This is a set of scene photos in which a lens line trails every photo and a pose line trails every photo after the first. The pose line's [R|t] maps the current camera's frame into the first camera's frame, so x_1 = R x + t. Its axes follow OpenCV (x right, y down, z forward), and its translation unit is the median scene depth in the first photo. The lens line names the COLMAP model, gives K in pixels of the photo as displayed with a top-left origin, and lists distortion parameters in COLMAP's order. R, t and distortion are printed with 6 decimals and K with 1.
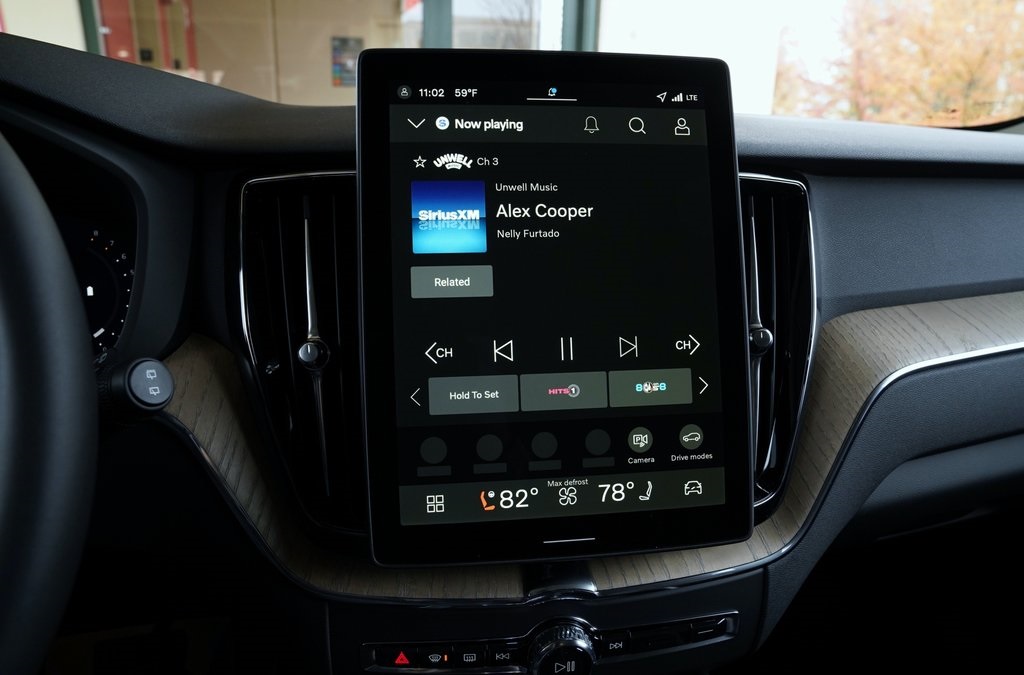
lens RADIAL K [[699.9, 0, 514.6], [0, 699.9, 350.6], [0, 0, 1]] dist [-0.124241, 0.079440]
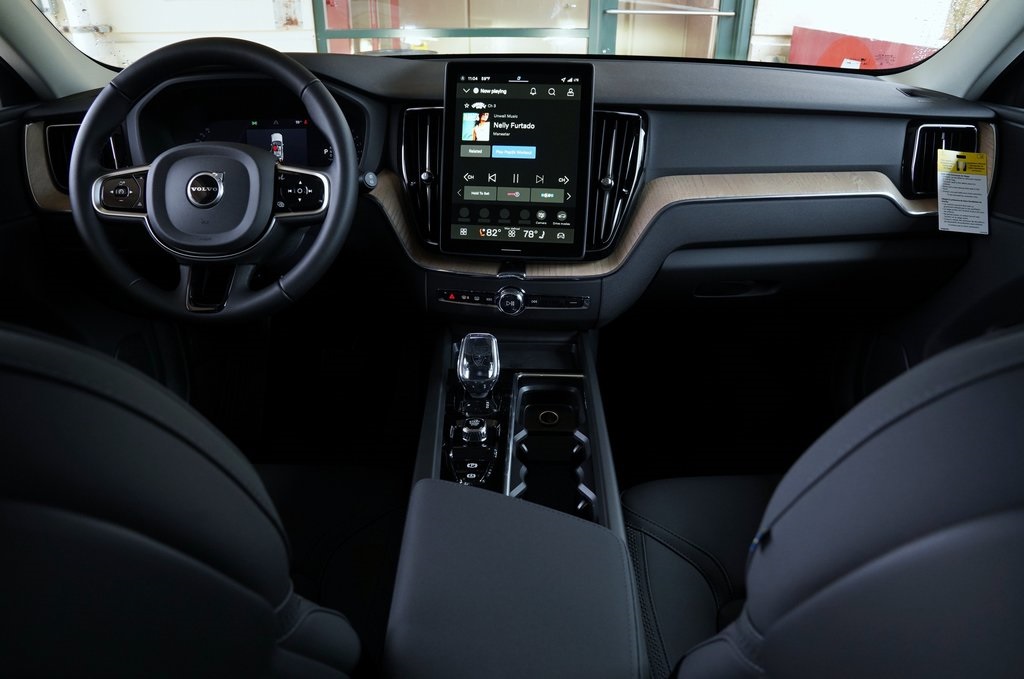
lens RADIAL K [[699.9, 0, 514.6], [0, 699.9, 352.6], [0, 0, 1]] dist [-0.124241, 0.079440]
pose [[0.968646, 0.106984, -0.224232, 0.720919], [-0.071435, 0.984356, 0.161060, 0.220820], [0.237955, -0.139992, 0.961135, -1.609642]]
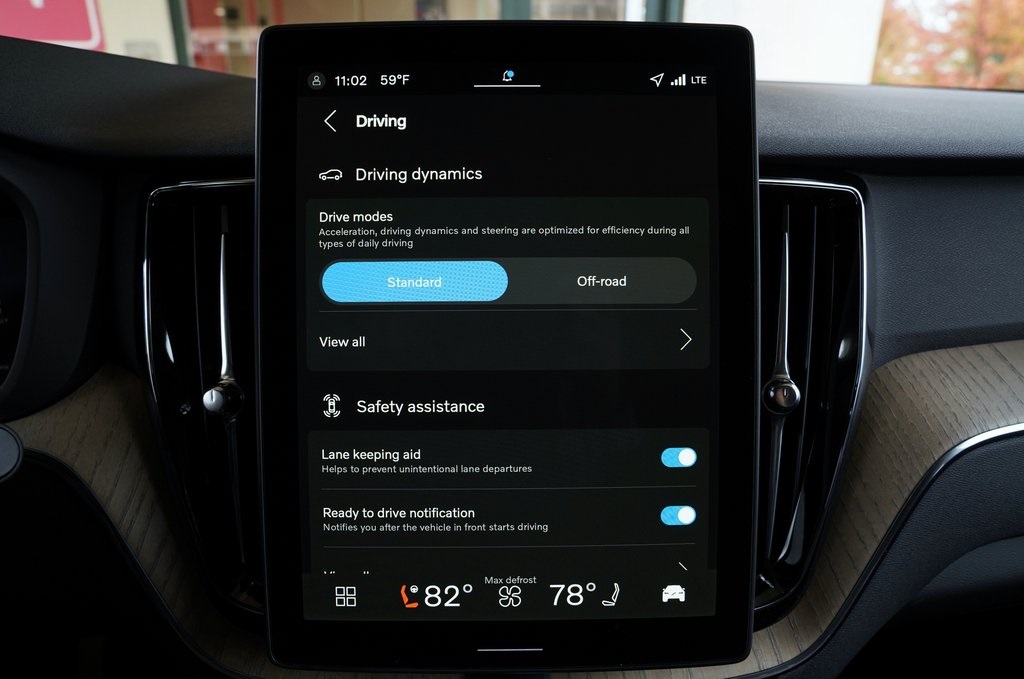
lens RADIAL K [[699.9, 0, 514.6], [0, 699.9, 352.6], [0, 0, 1]] dist [-0.124241, 0.079440]
pose [[0.992854, 0.034414, -0.114268, 0.158298], [-0.027042, 0.997489, 0.065448, -0.119060], [0.116234, -0.061890, 0.991292, 0.225353]]
